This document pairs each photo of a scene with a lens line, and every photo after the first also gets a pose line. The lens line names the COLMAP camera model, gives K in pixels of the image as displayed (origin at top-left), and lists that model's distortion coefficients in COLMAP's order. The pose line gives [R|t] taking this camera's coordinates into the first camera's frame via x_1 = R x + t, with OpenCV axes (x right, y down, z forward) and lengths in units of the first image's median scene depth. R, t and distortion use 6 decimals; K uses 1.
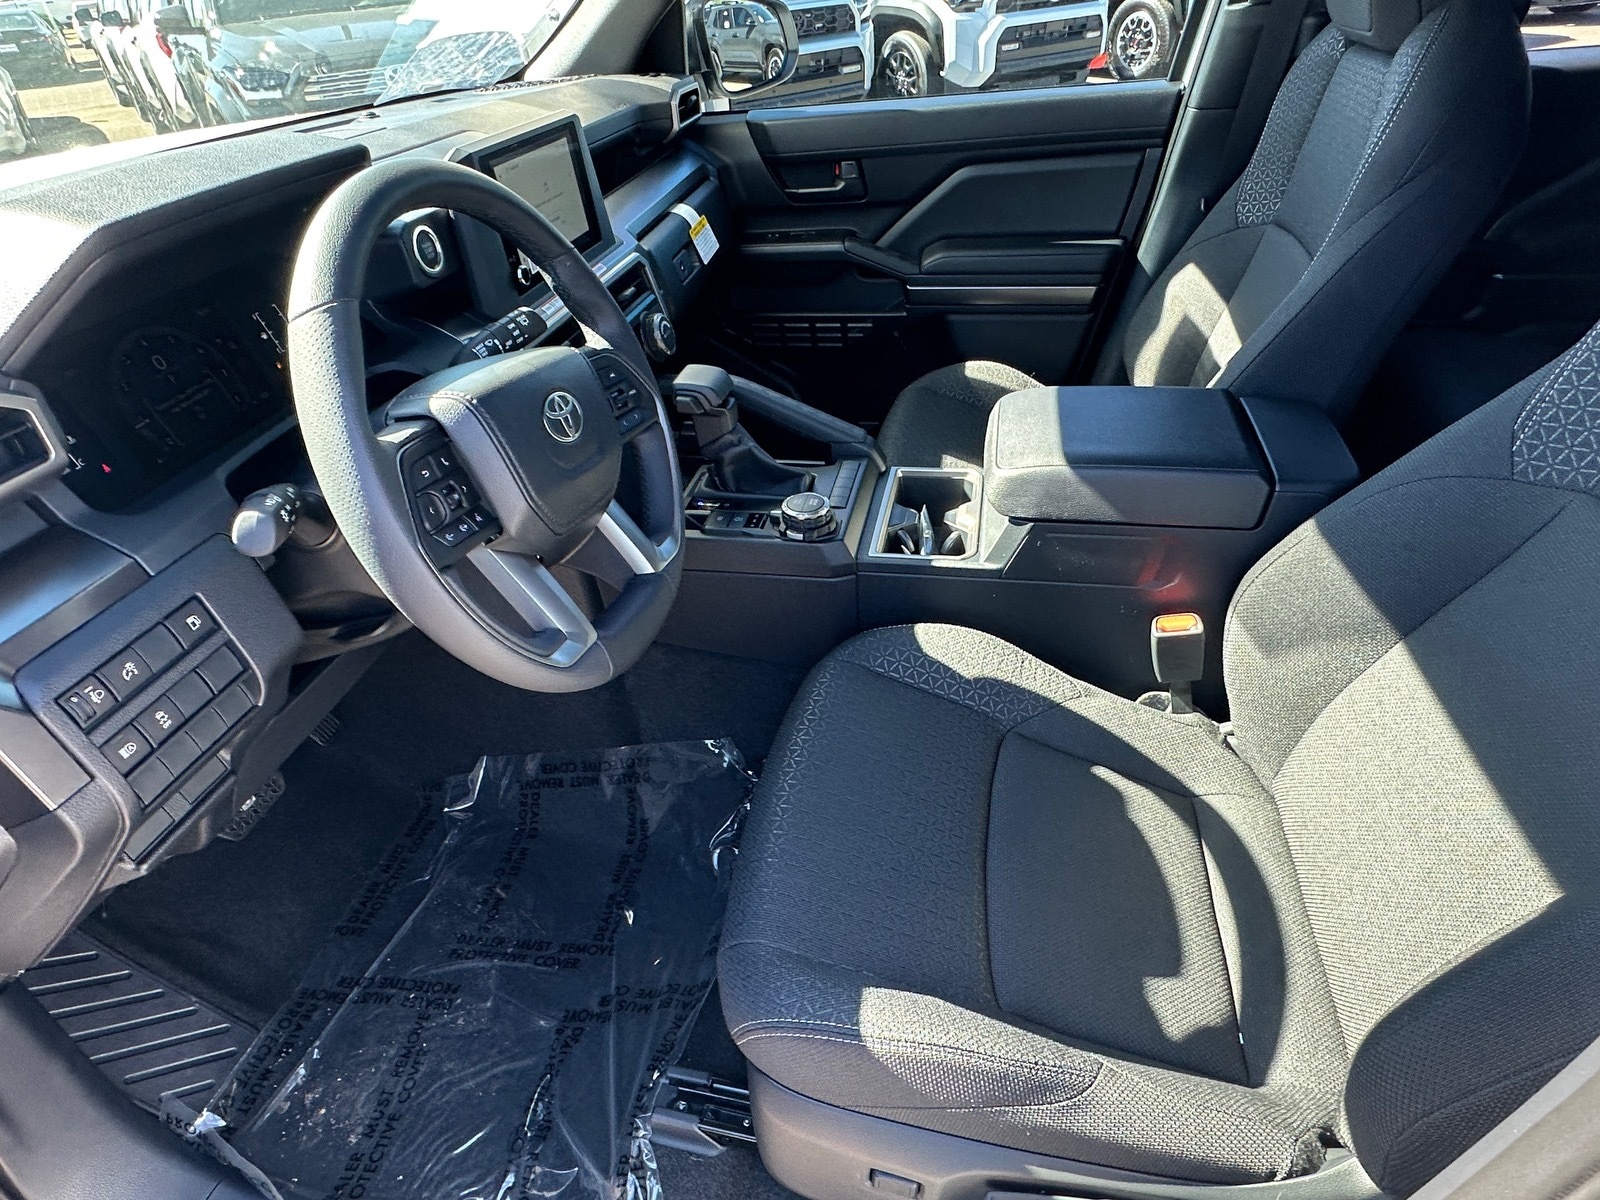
lens RADIAL K [[934.3, 0, 802.0], [0, 934.3, 600.3], [0, 0, 1]] dist [-0.006054, 0.001682]
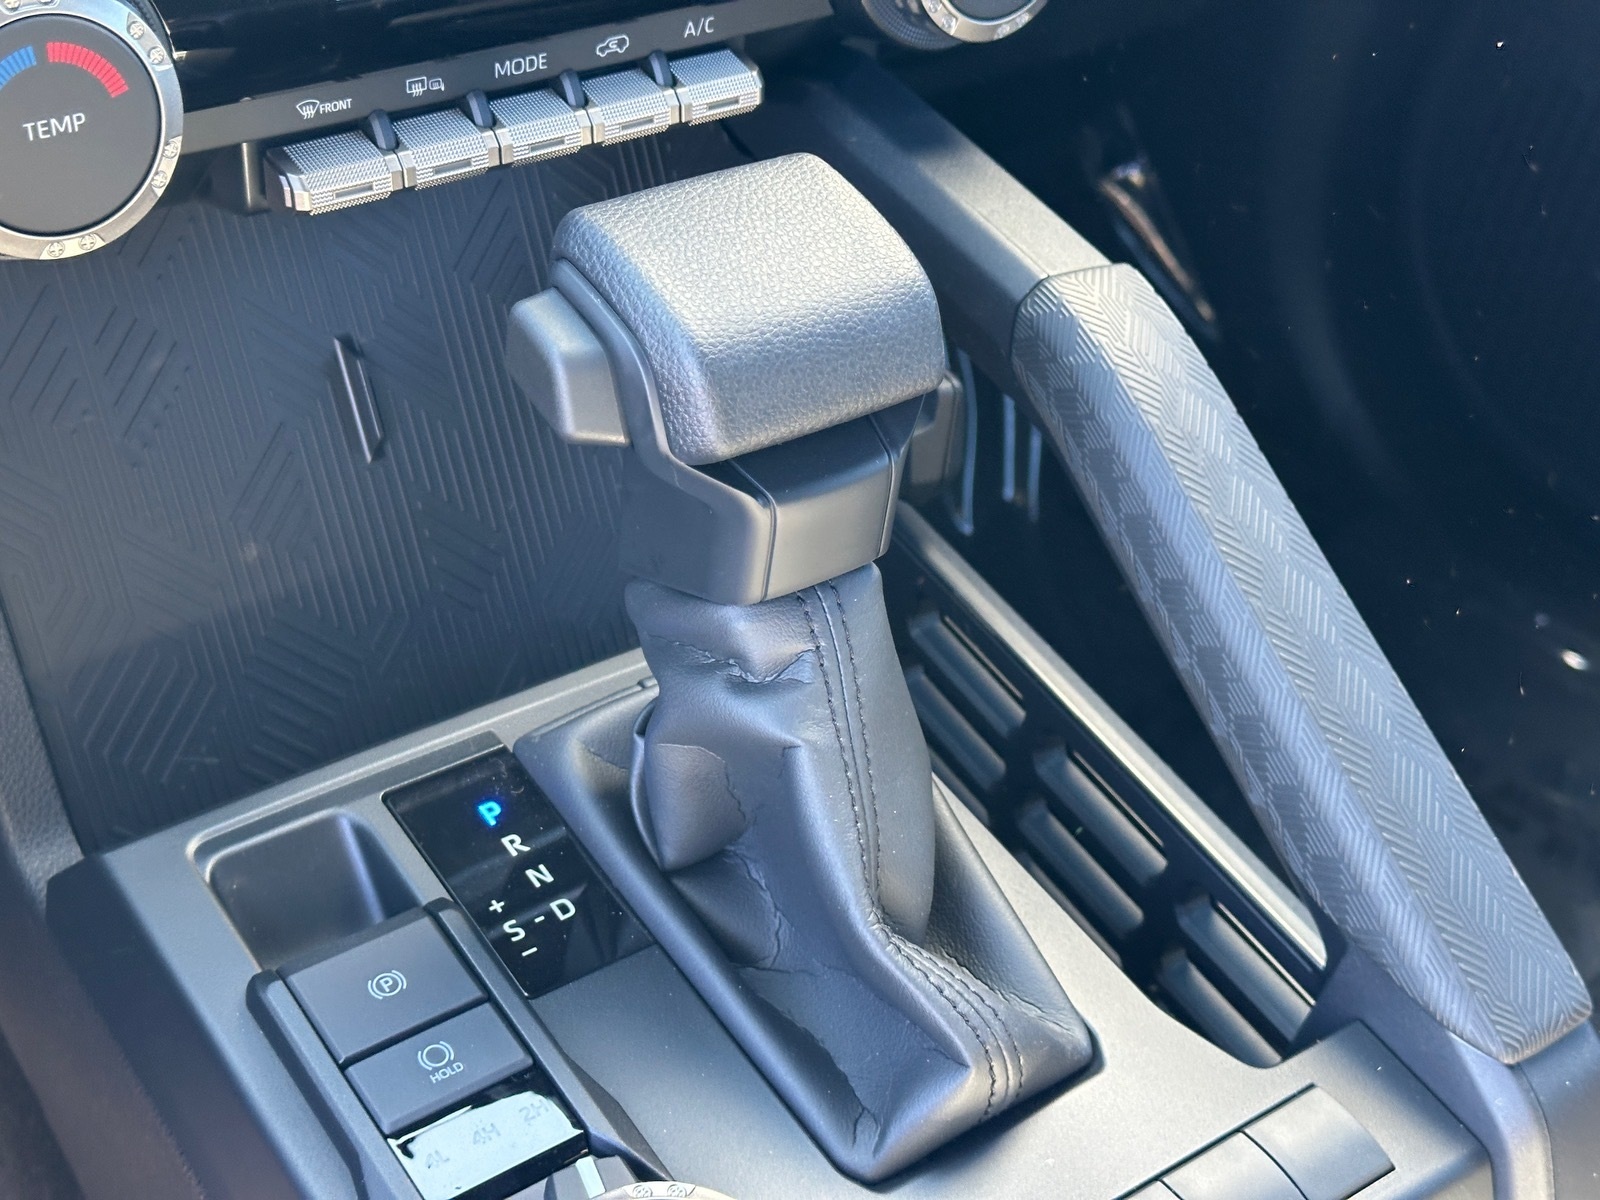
lens RADIAL K [[2271.3, 0, 800.0], [0, 2271.3, 600.0], [0, 0, 1]] dist [0.092347, -0.017408]
pose [[0.715569, 0.577321, -0.393270, 0.116913], [-0.533257, 0.815118, 0.226315, -0.345425], [0.451218, 0.047770, 0.891134, 0.770910]]
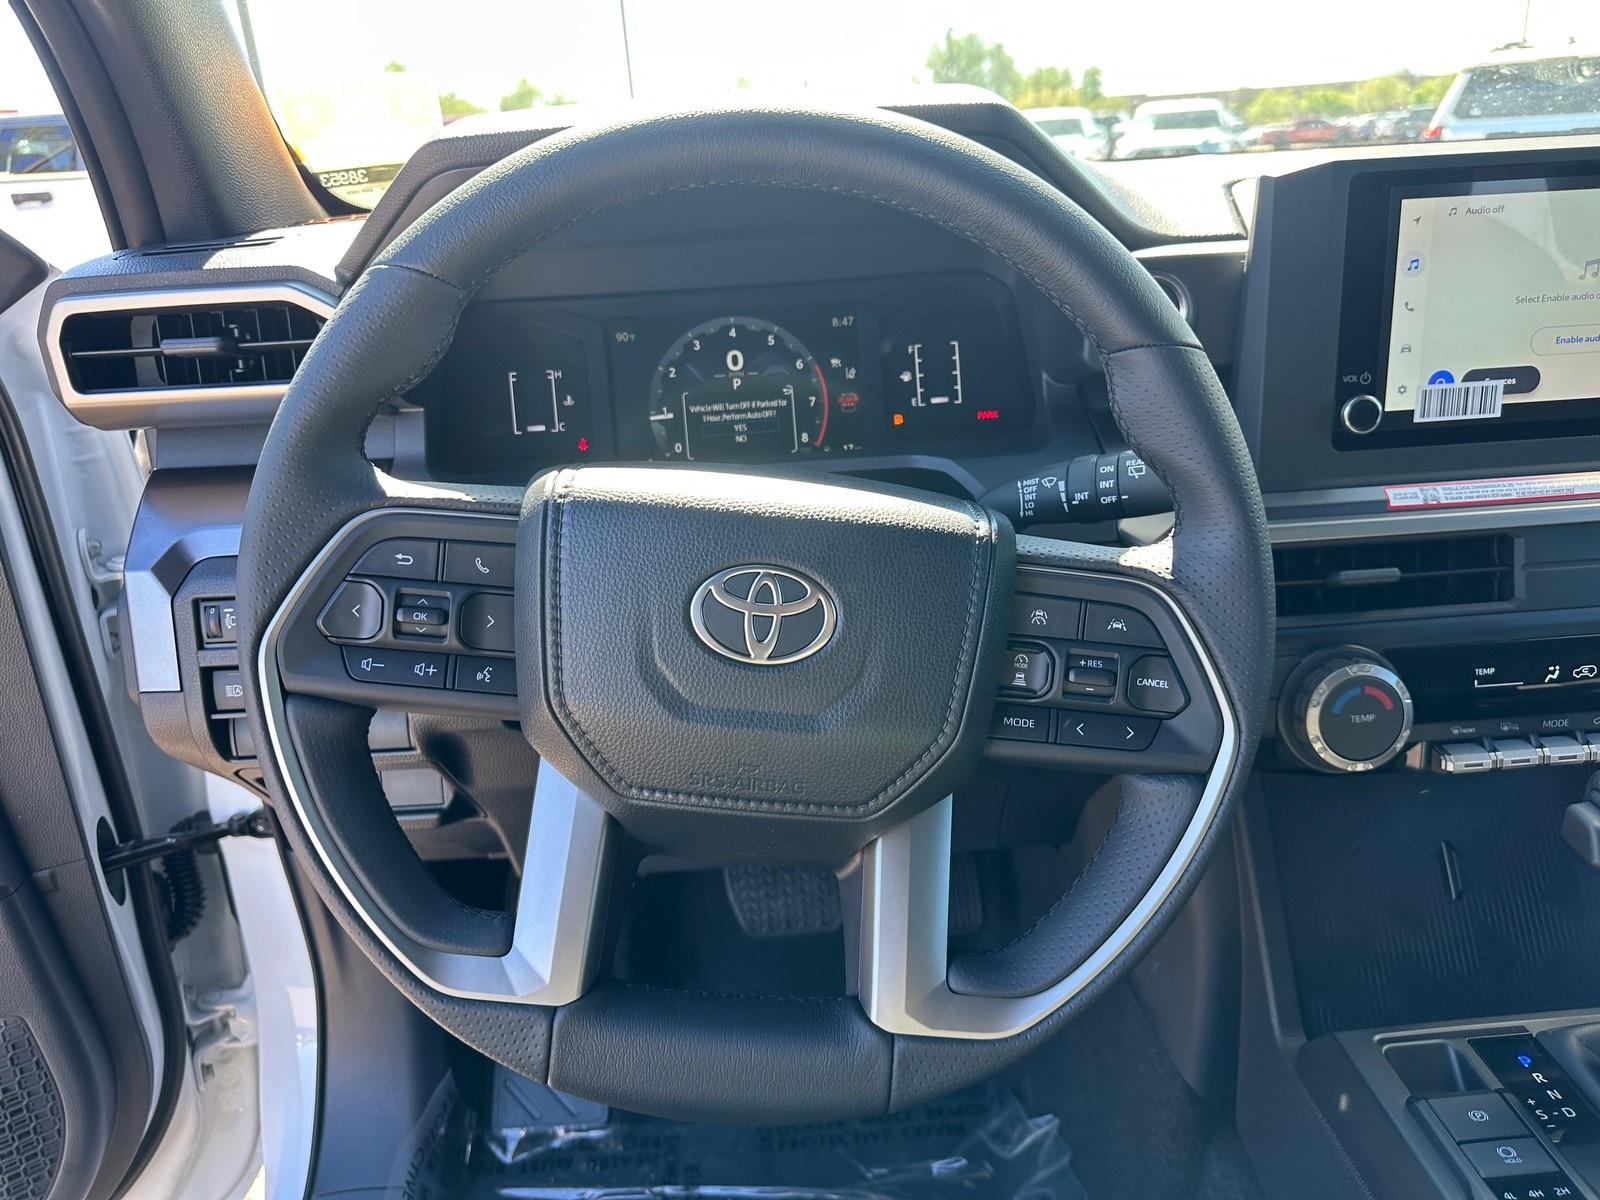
lens RADIAL K [[1149.4, 0, 803.2], [0, 1149.4, 599.7], [0, 0, 1]] dist [0.005796, -0.021352]
pose [[0.240819, 0.386981, -0.890086, 0.217380], [-0.515258, 0.828146, 0.220645, -0.268070], [0.822506, 0.405488, 0.398828, 0.598337]]
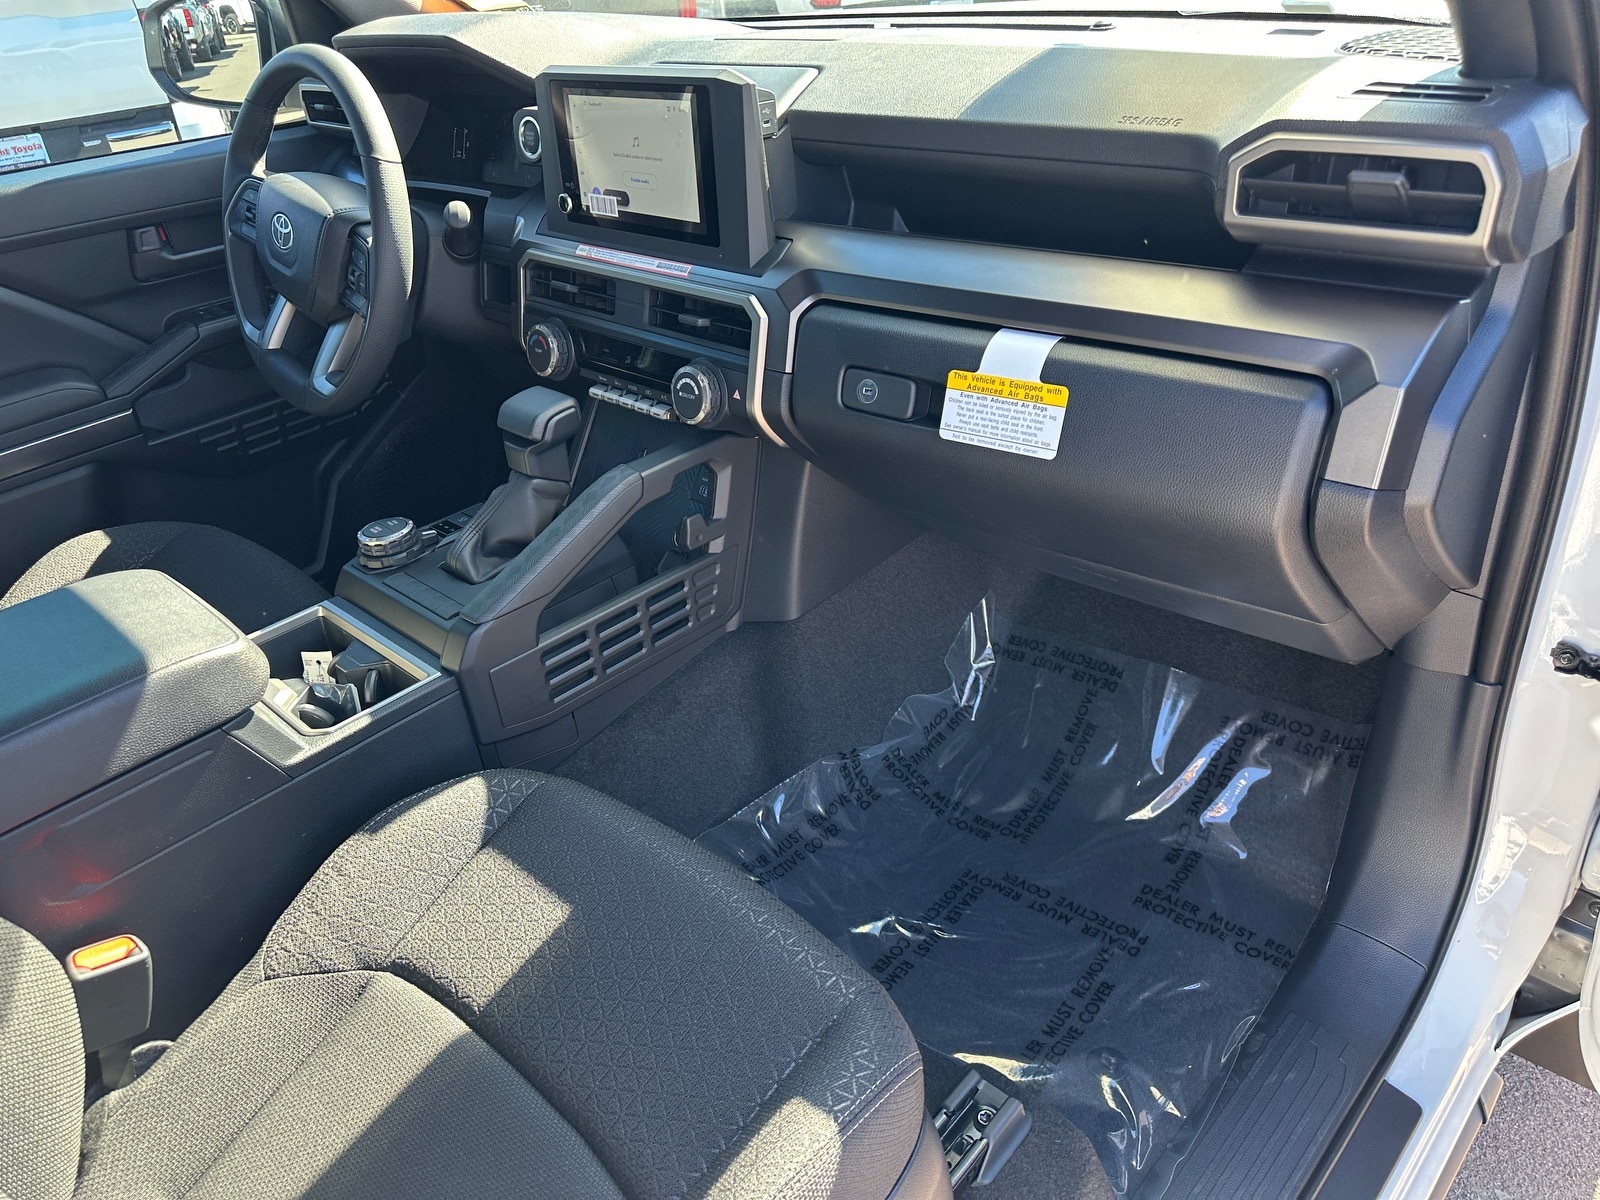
lens RADIAL K [[1132.1, 0, 807.1], [0, 1132.1, 604.7], [0, 0, 1]] dist [0.113759, -0.184727]
pose [[-0.524375, 0.530899, -0.665716, 0.648857], [-0.381065, 0.552846, 0.741047, -1.189699], [0.761459, 0.642268, -0.087591, 1.679308]]
